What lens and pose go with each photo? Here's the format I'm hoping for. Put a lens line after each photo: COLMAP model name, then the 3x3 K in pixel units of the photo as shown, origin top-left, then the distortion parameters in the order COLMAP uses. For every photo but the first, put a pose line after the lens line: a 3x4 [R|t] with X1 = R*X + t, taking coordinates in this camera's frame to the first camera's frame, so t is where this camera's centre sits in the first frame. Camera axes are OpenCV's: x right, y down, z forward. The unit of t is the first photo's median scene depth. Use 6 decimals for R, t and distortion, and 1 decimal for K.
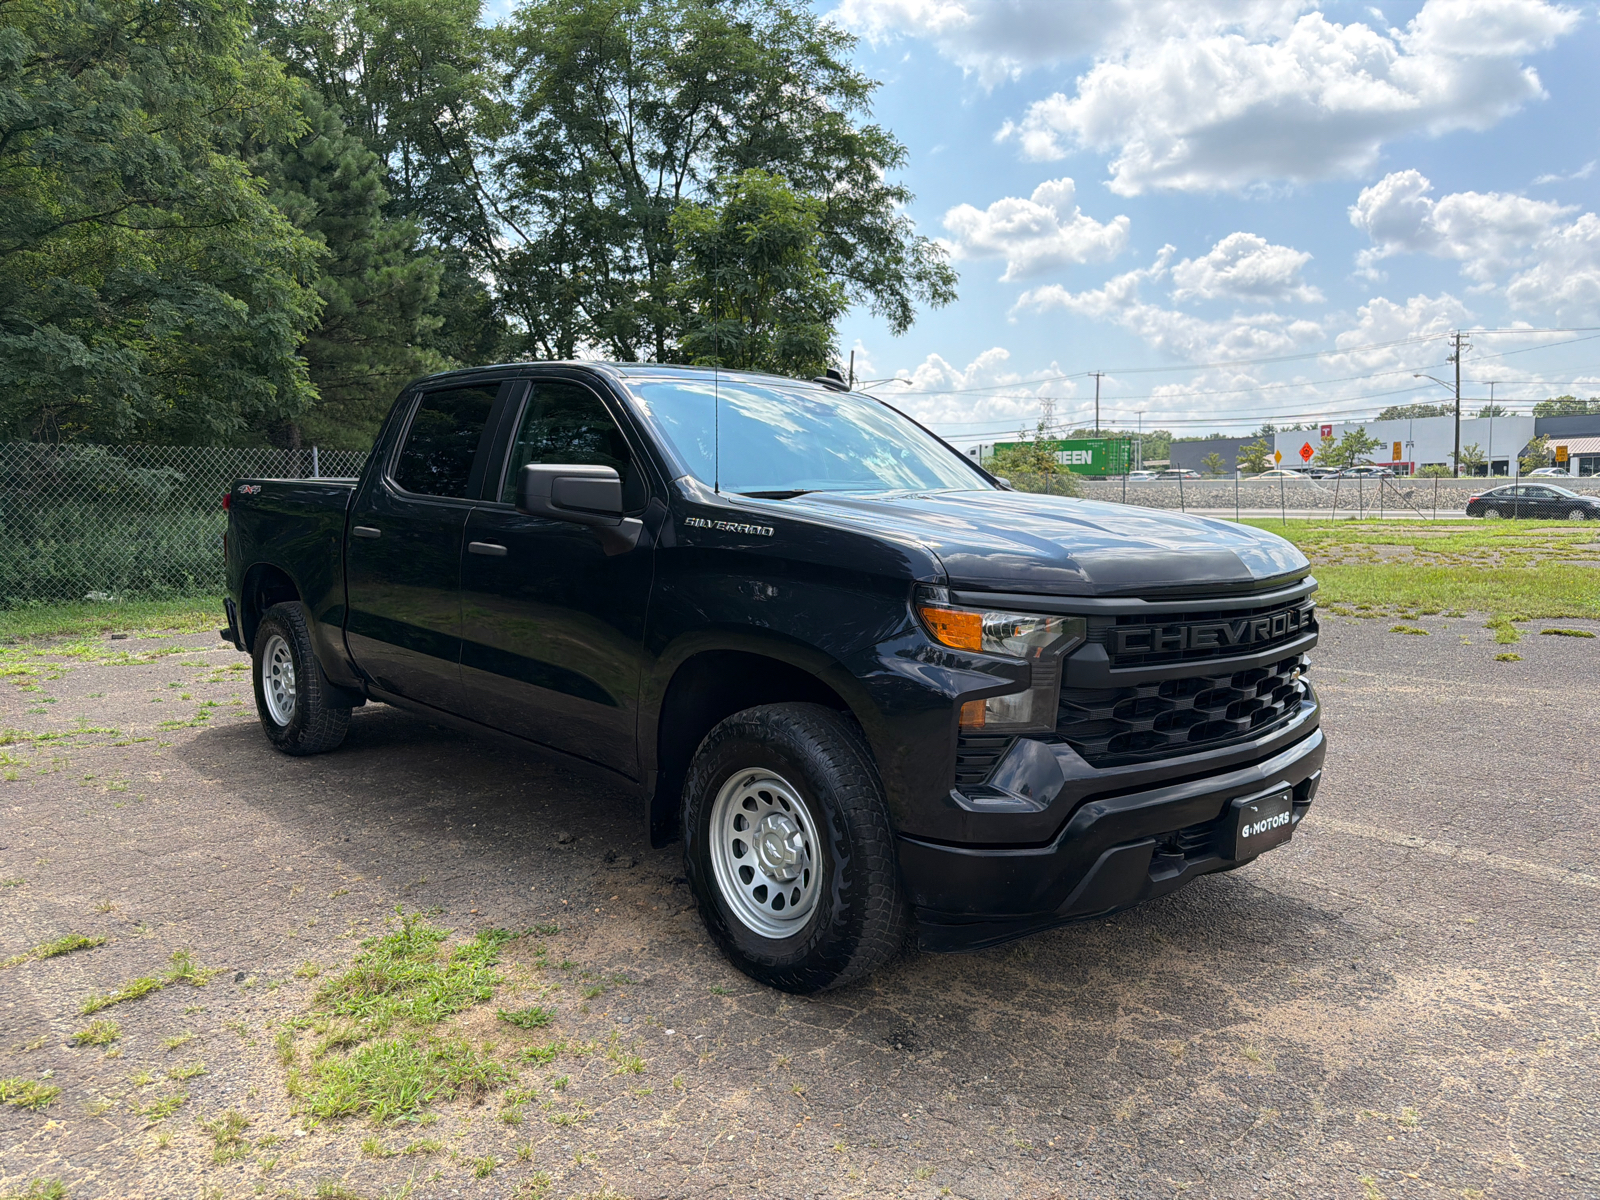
lens RADIAL K [[1145.0, 0, 790.6], [0, 1145.0, 645.1], [0, 0, 1]] dist [0.025321, -0.031395]
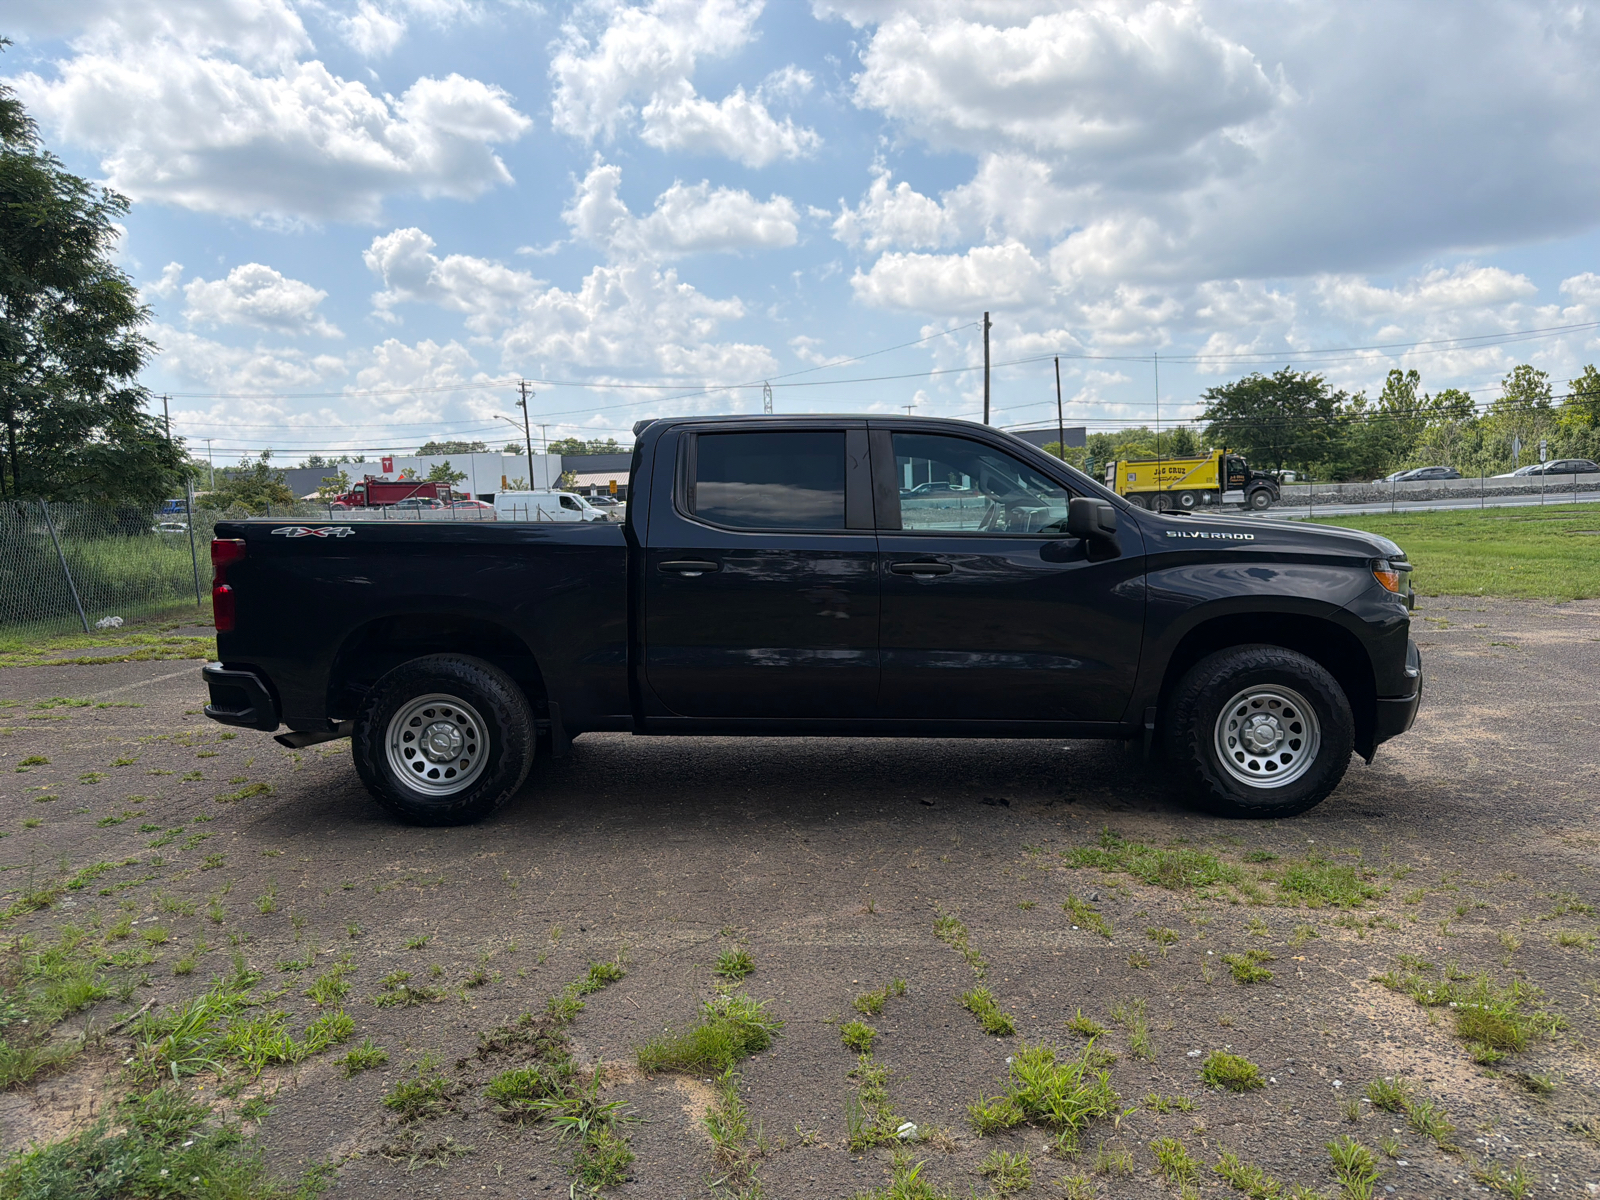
lens RADIAL K [[1145.0, 0, 810.4], [0, 1145.0, 621.9], [0, 0, 1]] dist [0.025321, -0.031395]
pose [[0.693309, -0.082976, 0.715847, -0.154129], [0.115644, 0.993286, 0.003132, -0.006202], [-0.711301, 0.080612, 0.698250, 0.027694]]
